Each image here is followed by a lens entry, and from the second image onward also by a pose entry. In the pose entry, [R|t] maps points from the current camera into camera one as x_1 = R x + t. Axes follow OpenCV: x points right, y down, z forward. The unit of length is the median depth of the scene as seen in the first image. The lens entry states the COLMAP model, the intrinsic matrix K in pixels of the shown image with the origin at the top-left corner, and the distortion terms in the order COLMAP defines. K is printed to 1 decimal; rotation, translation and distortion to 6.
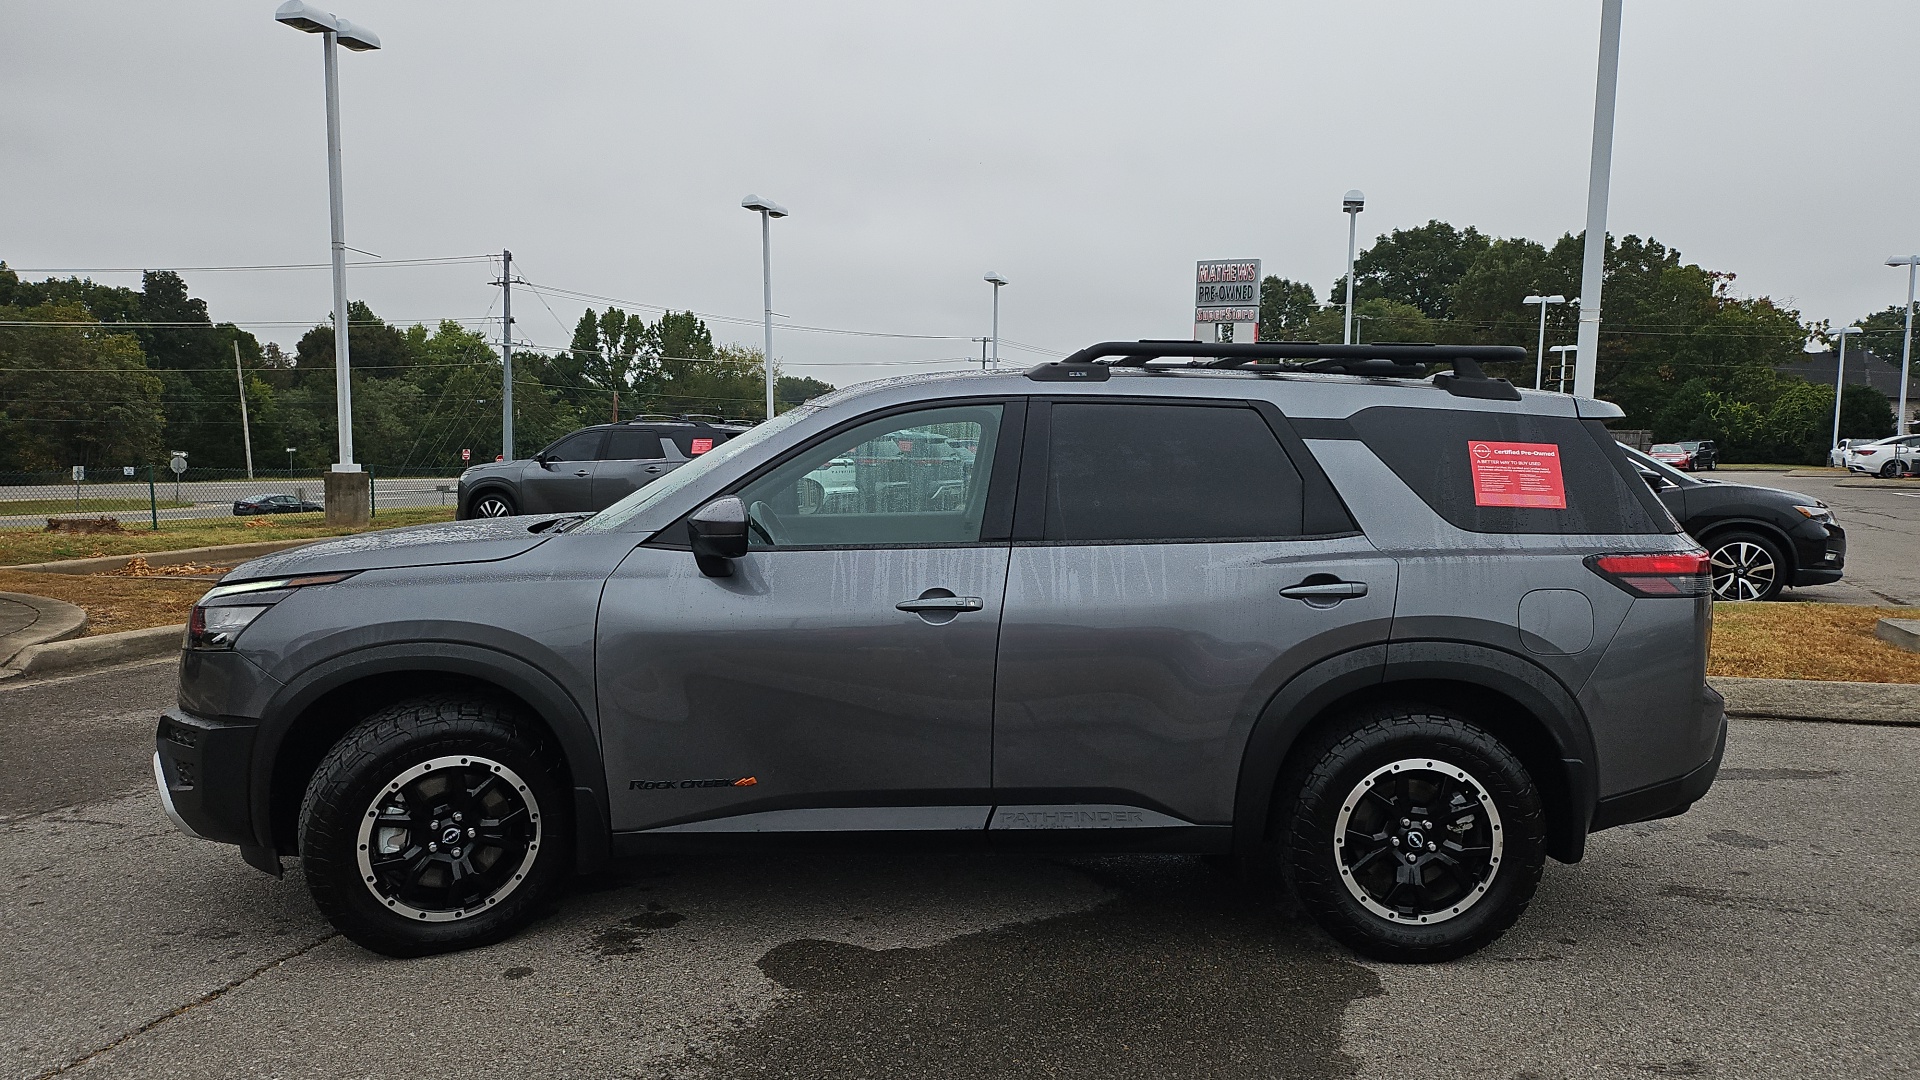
lens RADIAL K [[1348.8, 0, 963.8], [0, 1348.8, 542.0], [0, 0, 1]] dist [0.063413, -0.069544]
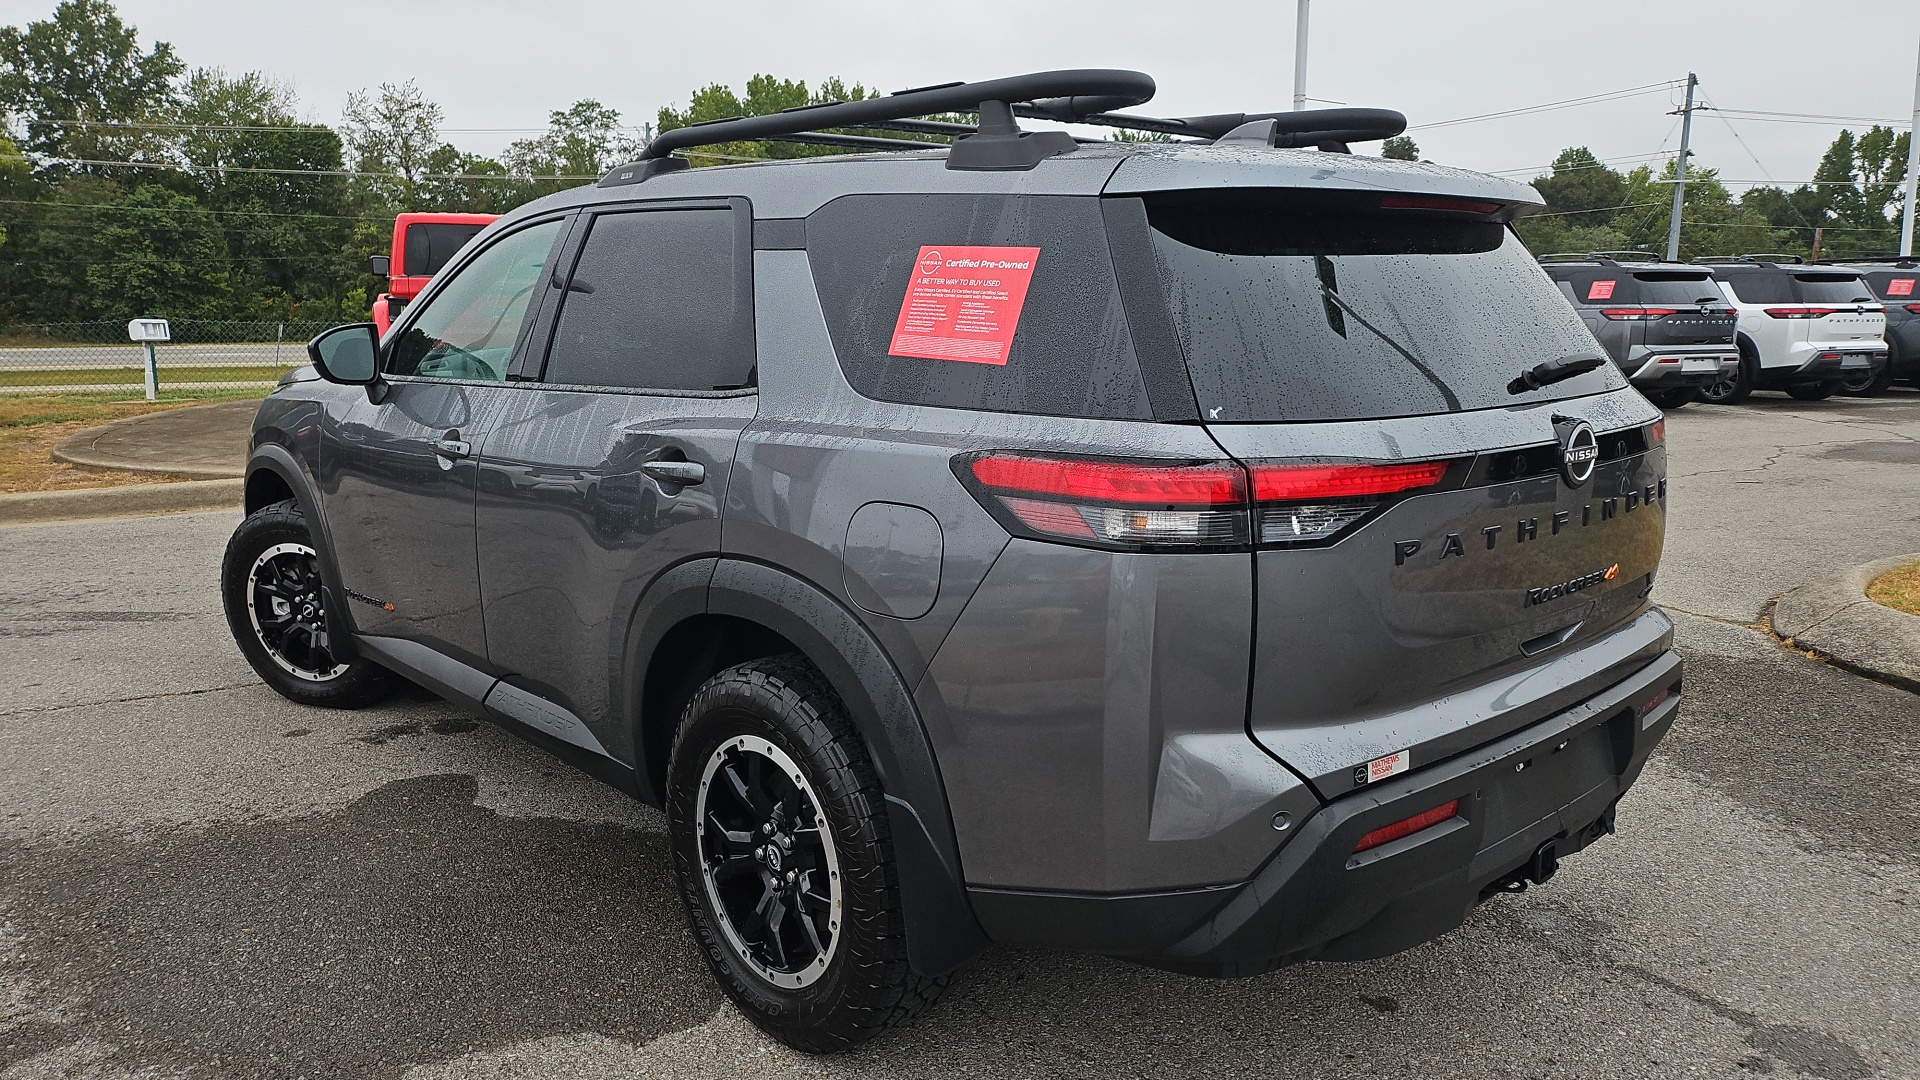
lens RADIAL K [[1348.8, 0, 971.8], [0, 1348.8, 521.7], [0, 0, 1]] dist [0.063413, -0.069544]
pose [[0.656302, 0.115624, -0.745587, 0.130082], [-0.046726, 0.992520, 0.112787, -0.003455], [0.753050, -0.039184, 0.656795, 0.096220]]
